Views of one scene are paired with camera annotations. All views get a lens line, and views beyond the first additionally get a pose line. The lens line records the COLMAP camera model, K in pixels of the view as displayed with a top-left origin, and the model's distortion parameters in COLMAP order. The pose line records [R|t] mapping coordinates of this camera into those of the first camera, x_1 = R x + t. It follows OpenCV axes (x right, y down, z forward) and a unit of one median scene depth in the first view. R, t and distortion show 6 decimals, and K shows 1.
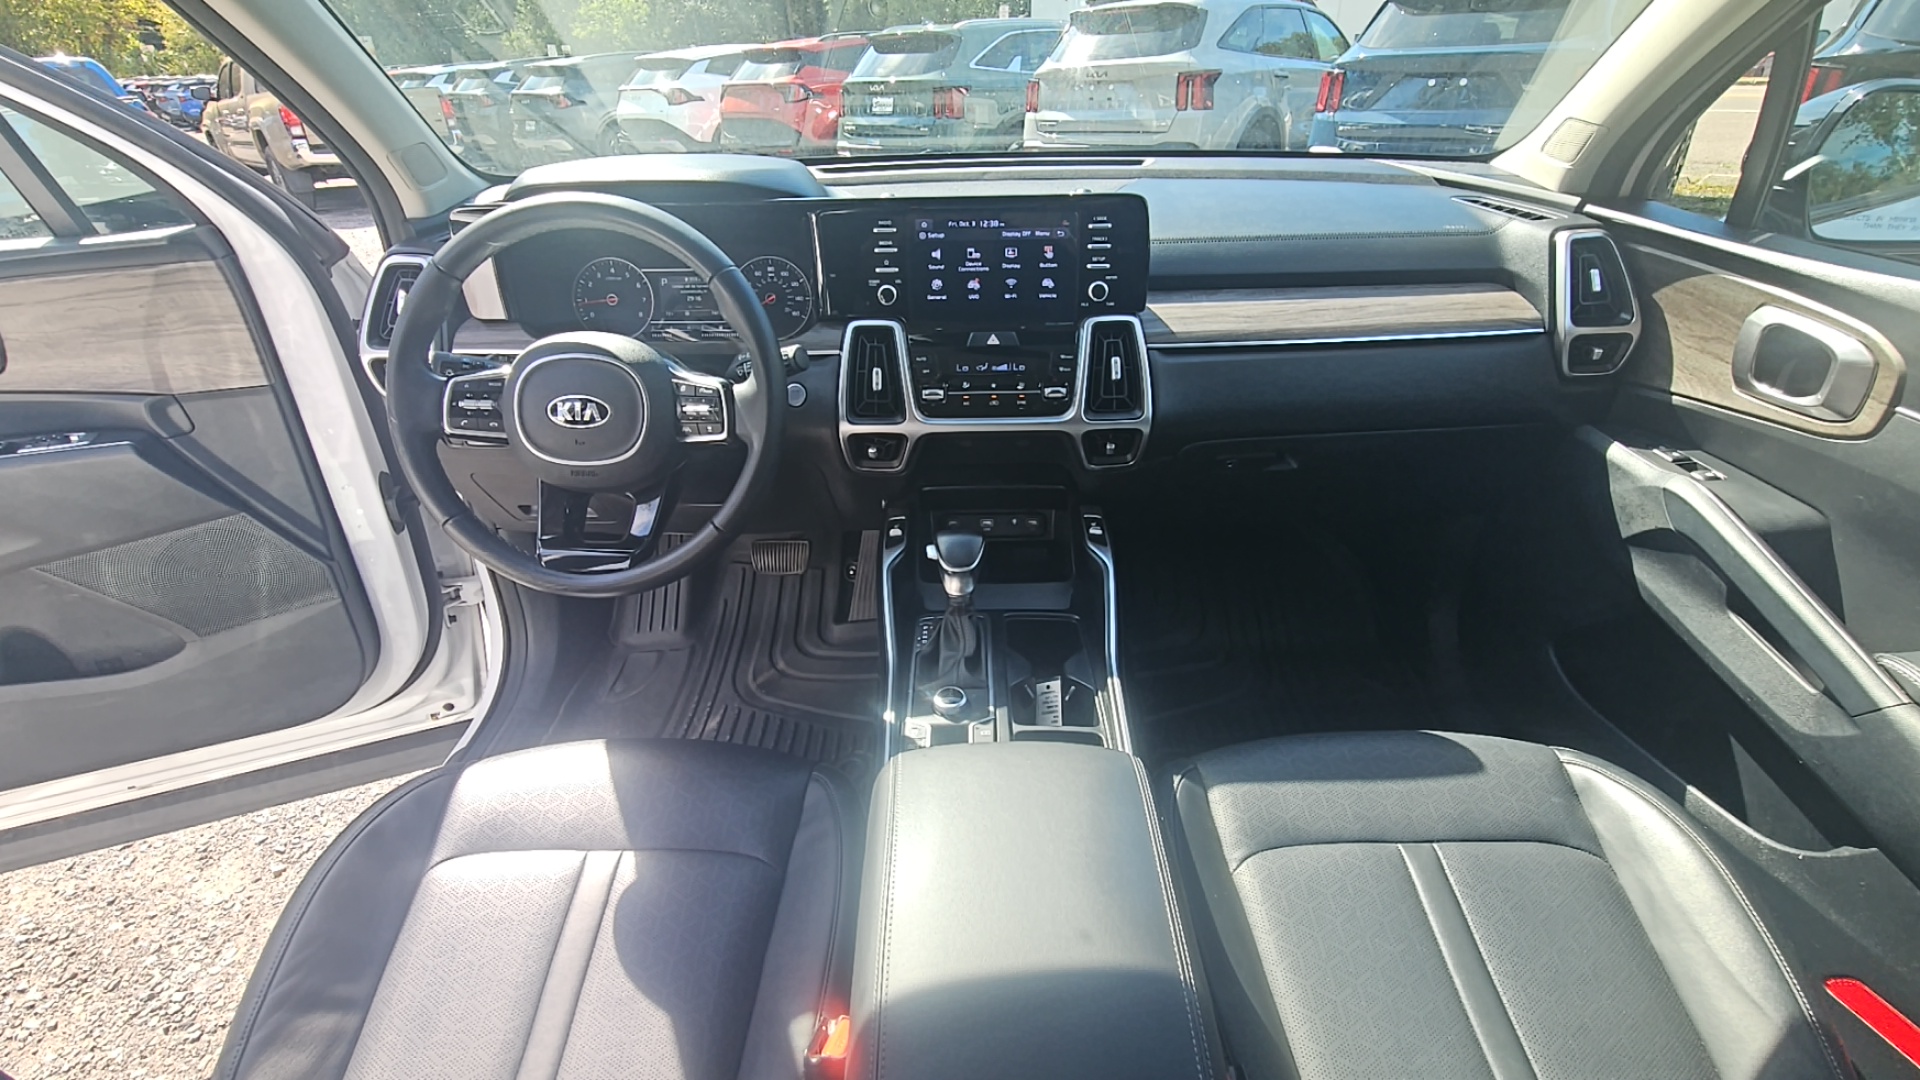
lens RADIAL K [[860.6, 0, 962.5], [0, 860.6, 531.2], [0, 0, 1]] dist [0.015596, -0.011198]
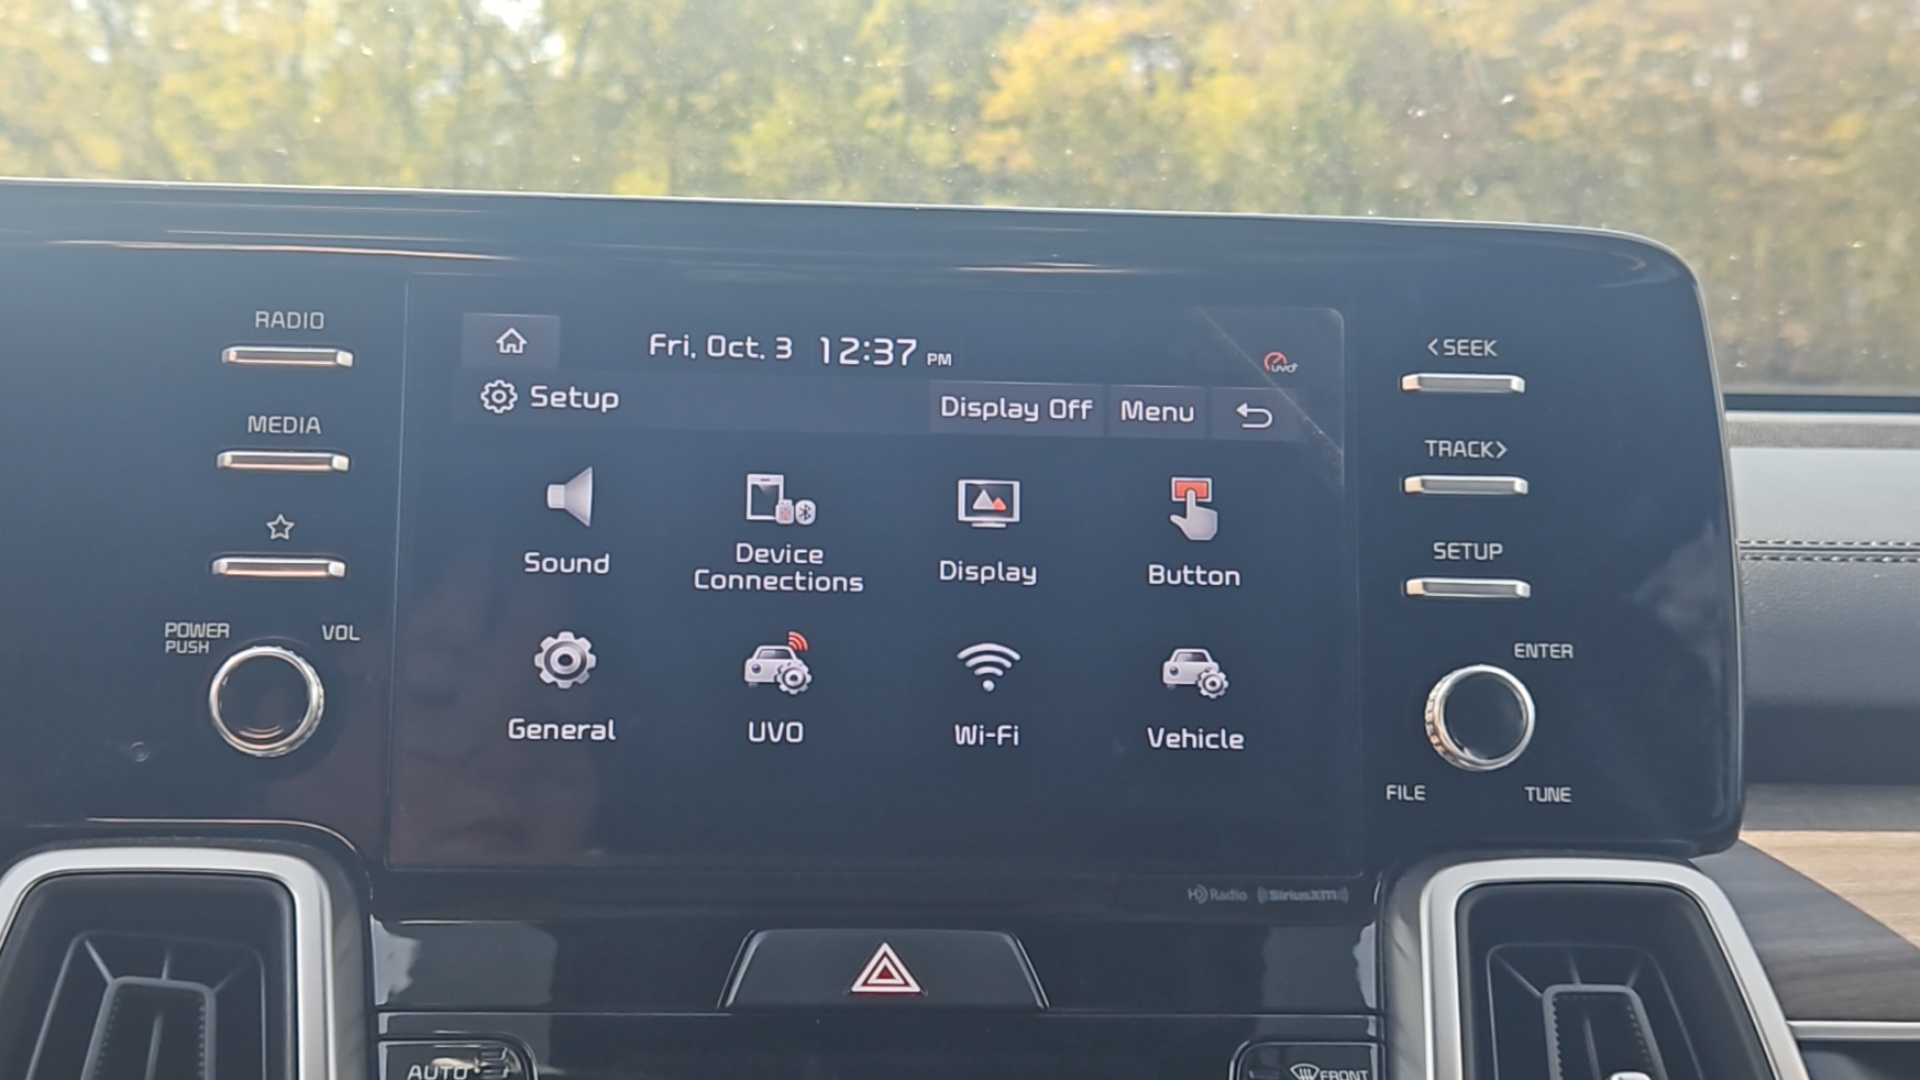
lens RADIAL K [[2849.0, 0, 966.0], [0, 2849.0, 530.0], [0, 0, 1]] dist [0.067404, 0.000000]
pose [[0.995360, 0.037643, 0.088548, -0.000998], [0.013055, 0.858943, -0.511905, -0.012400], [-0.095327, 0.510686, 0.854466, 0.487076]]
